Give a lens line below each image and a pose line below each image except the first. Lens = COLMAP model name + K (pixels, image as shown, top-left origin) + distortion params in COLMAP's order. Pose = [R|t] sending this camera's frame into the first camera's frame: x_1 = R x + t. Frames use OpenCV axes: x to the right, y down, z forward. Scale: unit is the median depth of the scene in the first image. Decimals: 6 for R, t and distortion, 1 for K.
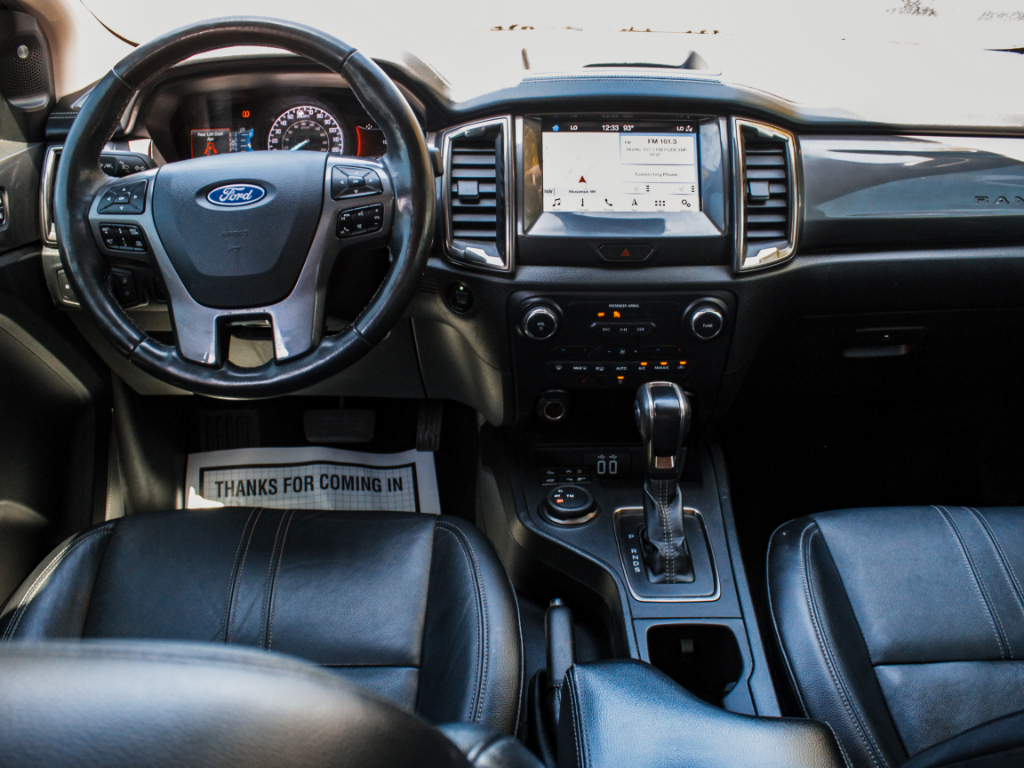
lens RADIAL K [[960.6, 0, 512.0], [0, 960.6, 384.0], [0, 0, 1]] dist [-0.126139, 0.024997]
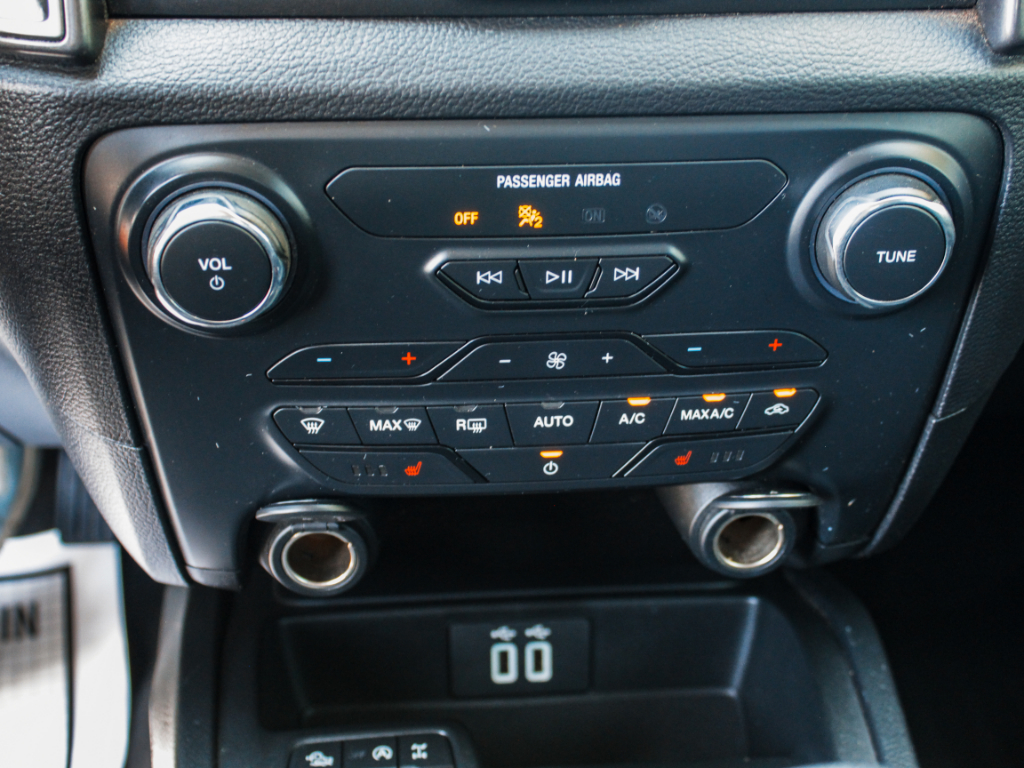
lens RADIAL K [[1231.0, 0, 512.0], [0, 1231.0, 384.0], [0, 0, 1]] dist [-0.065114, -0.003067]
pose [[0.997381, -0.027633, 0.066846, 0.080600], [0.021413, 0.995525, 0.092036, -0.057662], [-0.069090, -0.090363, 0.993509, 0.668132]]
